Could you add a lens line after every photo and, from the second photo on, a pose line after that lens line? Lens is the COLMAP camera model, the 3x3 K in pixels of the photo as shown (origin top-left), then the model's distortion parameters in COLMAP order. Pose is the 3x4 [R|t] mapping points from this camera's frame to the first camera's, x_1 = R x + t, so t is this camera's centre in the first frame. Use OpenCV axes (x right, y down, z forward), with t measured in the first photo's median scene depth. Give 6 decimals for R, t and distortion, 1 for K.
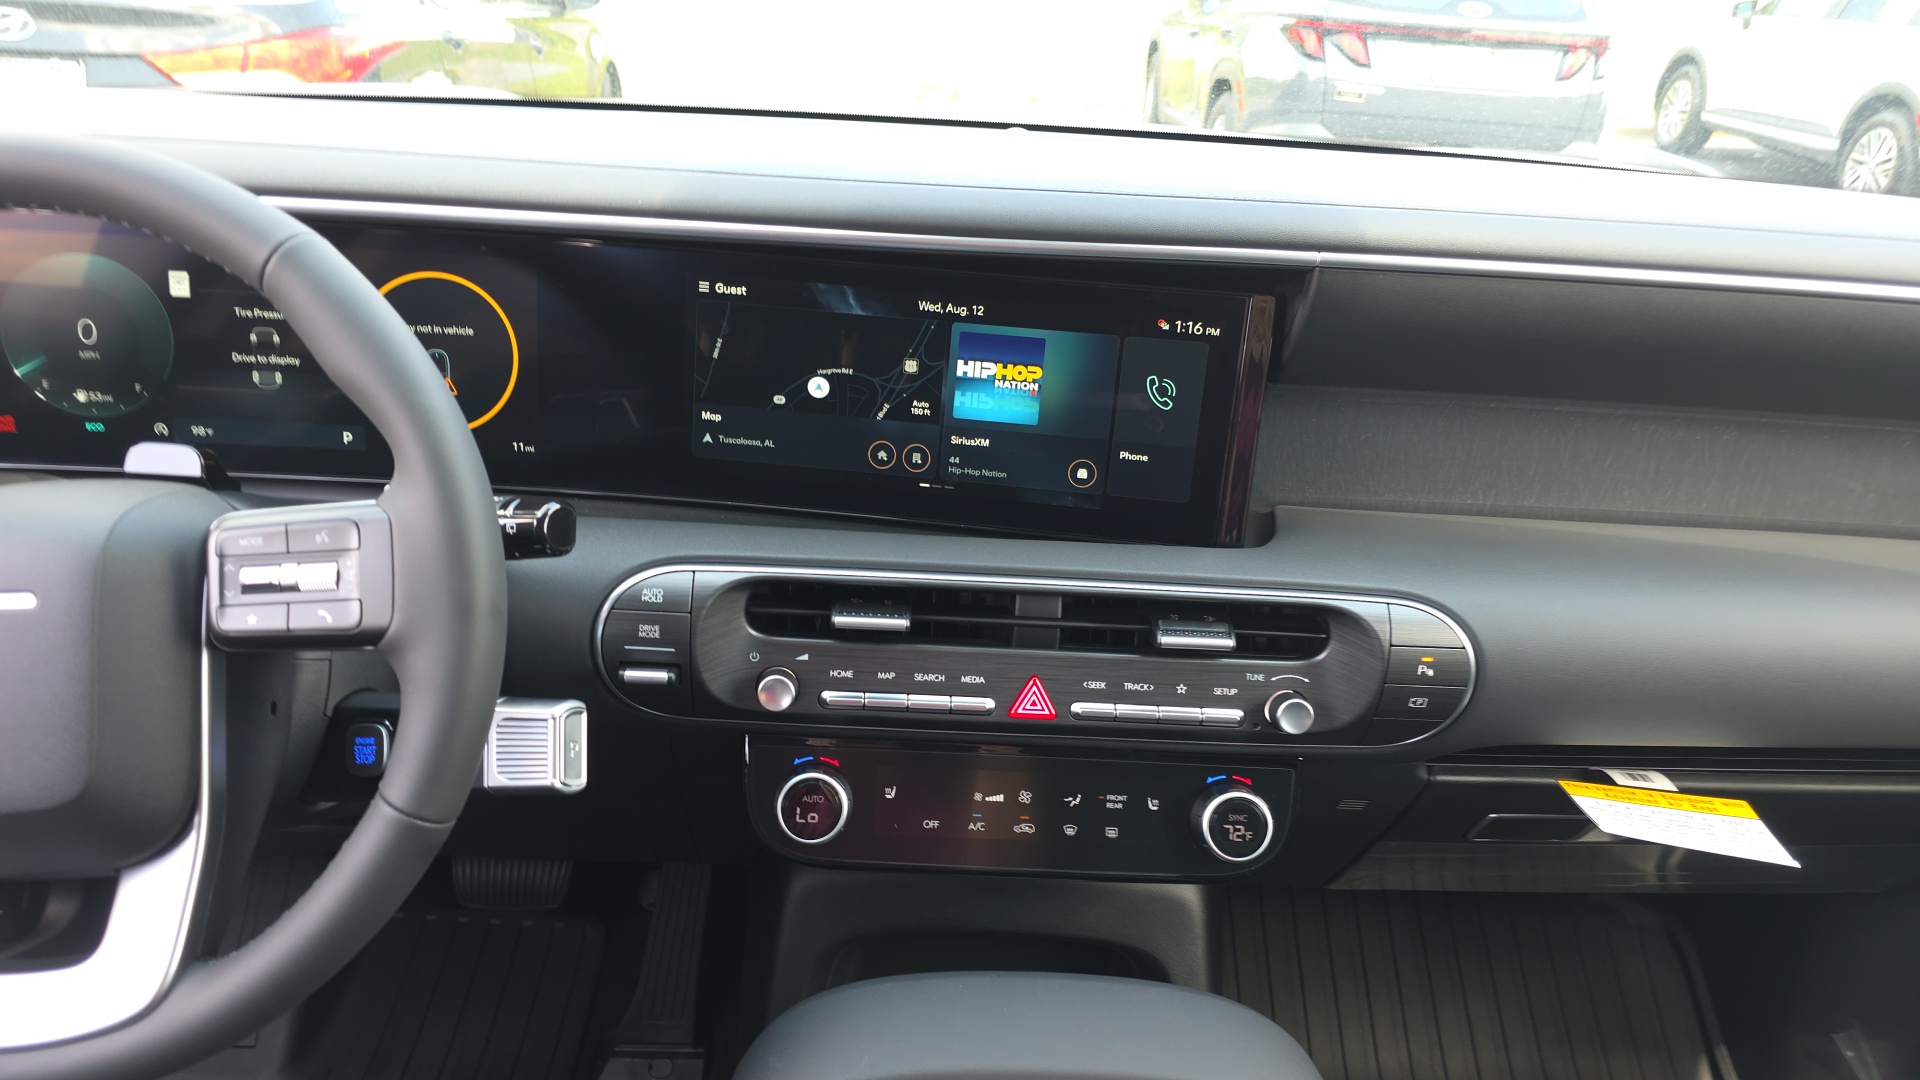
lens RADIAL K [[1292.5, 0, 932.9], [0, 1292.5, 558.9], [0, 0, 1]] dist [0.055937, -0.048855]
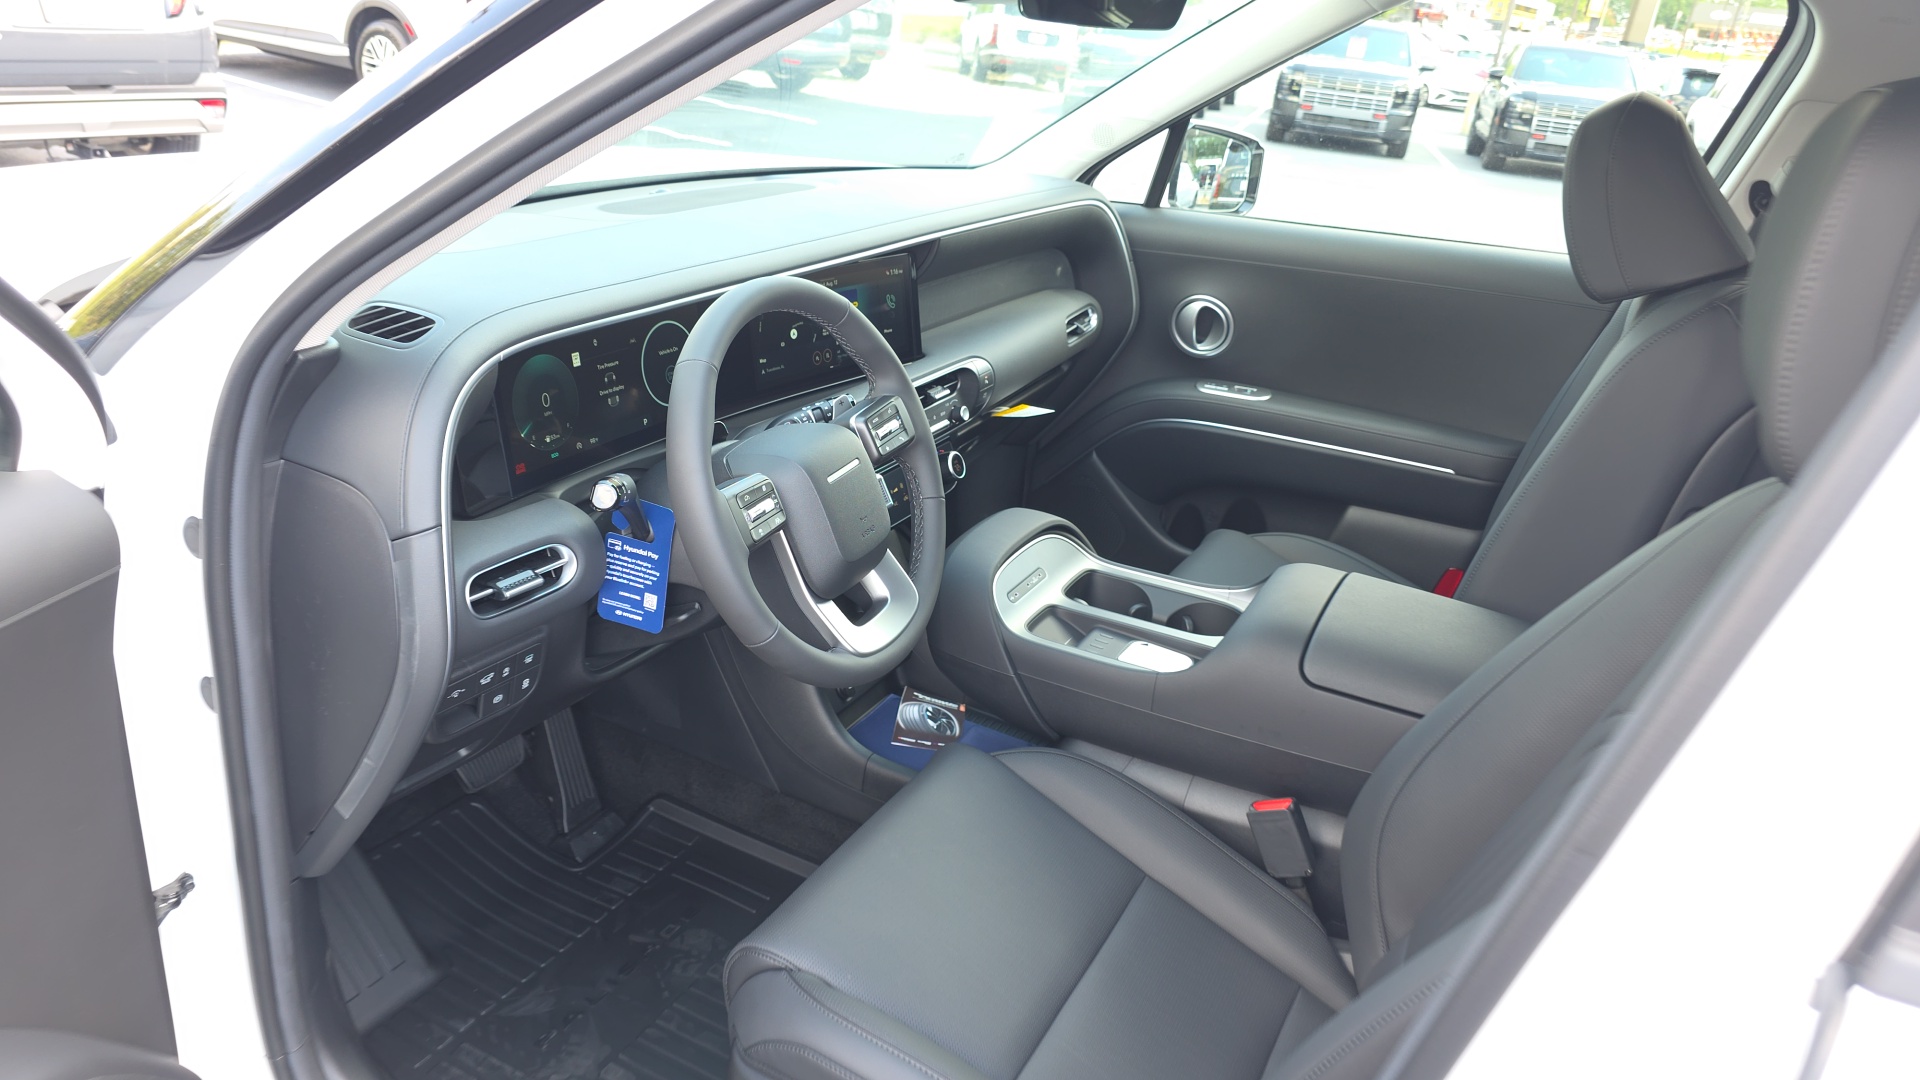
lens RADIAL K [[1292.5, 0, 932.9], [0, 1292.5, 558.9], [0, 0, 1]] dist [0.055937, -0.048855]
pose [[0.492495, -0.367160, 0.789077, -1.802569], [0.306031, 0.921814, 0.237917, -0.230916], [-0.814735, 0.124309, 0.566351, -0.337425]]
